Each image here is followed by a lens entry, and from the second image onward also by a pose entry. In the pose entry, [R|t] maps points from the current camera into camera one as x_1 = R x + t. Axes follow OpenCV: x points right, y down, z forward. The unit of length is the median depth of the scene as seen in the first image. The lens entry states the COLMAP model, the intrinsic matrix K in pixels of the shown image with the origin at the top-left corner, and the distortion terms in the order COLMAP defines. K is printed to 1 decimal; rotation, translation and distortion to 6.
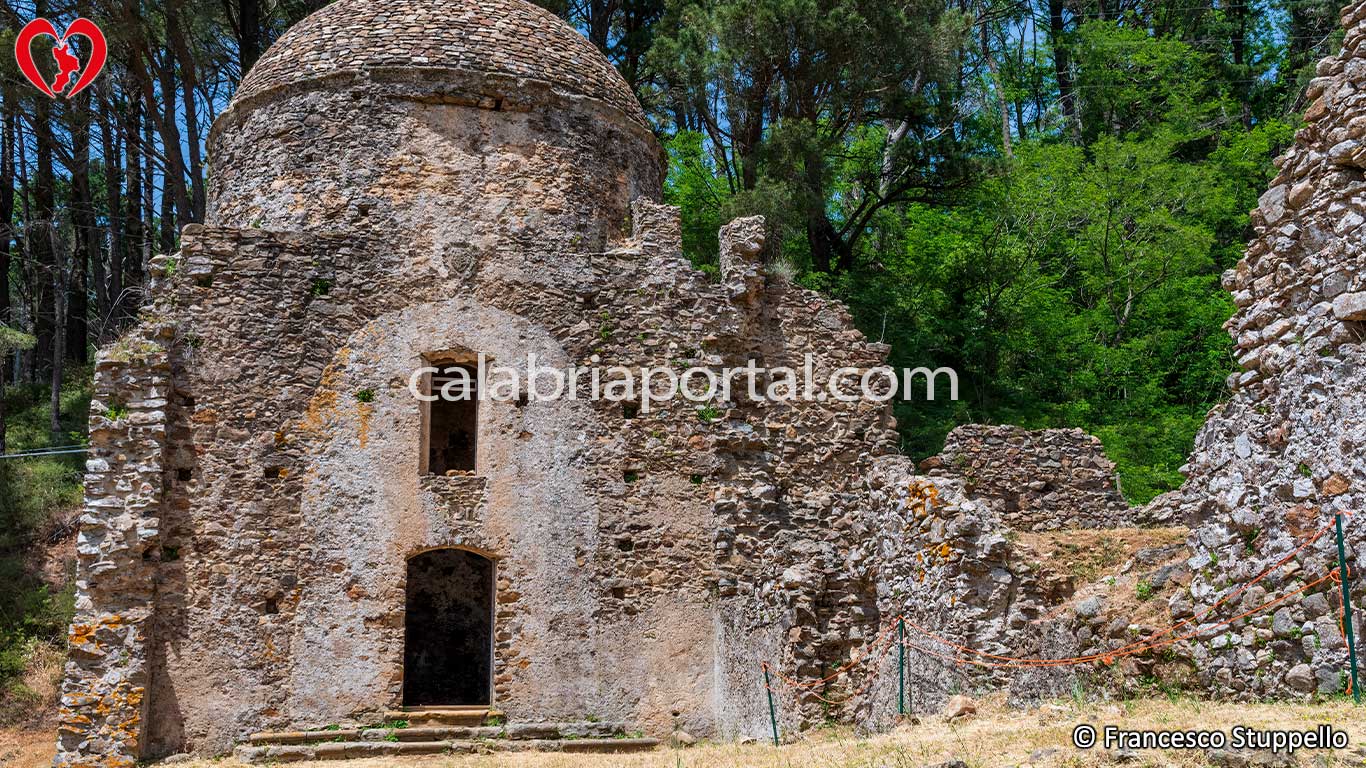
lens RADIAL K [[1544.7, 0, 727.9], [0, 1544.7, 377.9], [0, 0, 1]] dist [0.000366, 0.004796]
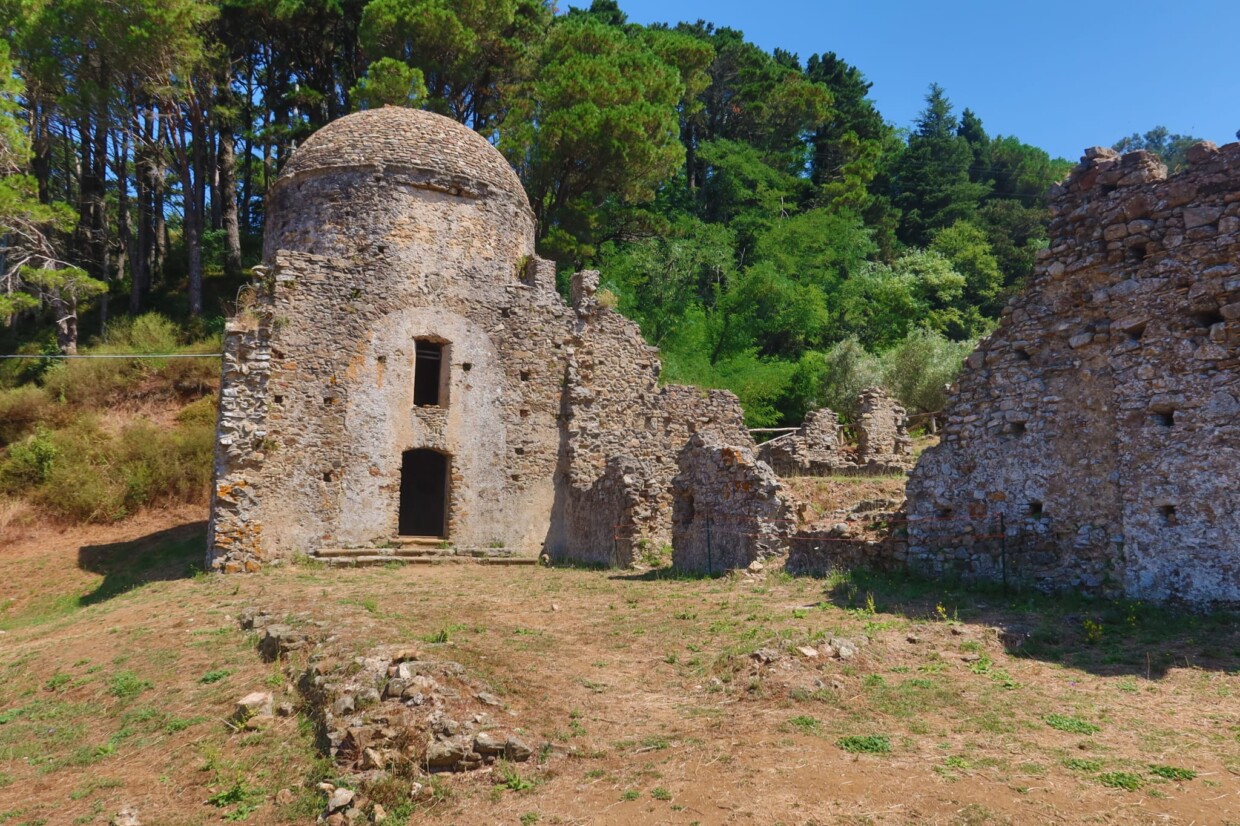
lens RADIAL K [[920.9, 0, 620.0], [0, 920.9, 413.0], [0, 0, 1]] dist [-0.003488, -0.001058]
pose [[0.975919, 0.069187, 0.206871, -0.178457], [-0.091700, 0.990622, 0.101291, -0.056961], [-0.197923, -0.117822, 0.973111, -0.069433]]
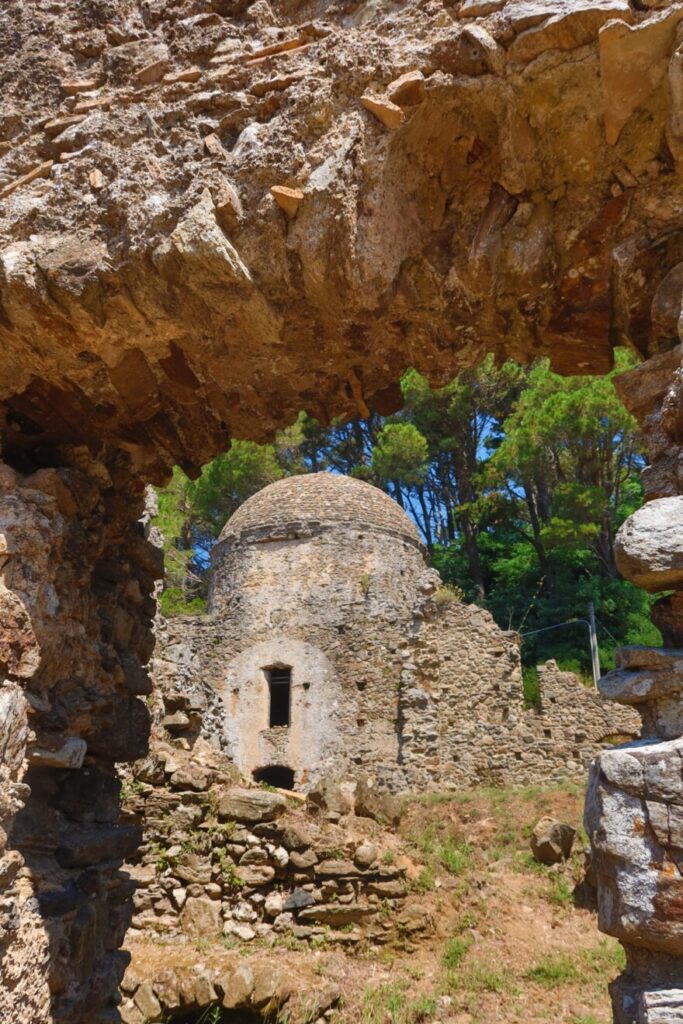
lens RADIAL K [[760.5, 0, 341.5], [0, 760.5, 512.0], [0, 0, 1]] dist [-0.003488, -0.001058]
pose [[0.830207, -0.180904, -0.527285, 0.462707], [0.127392, 0.982418, -0.136477, -0.067252], [0.542704, 0.046132, 0.838656, 0.196768]]
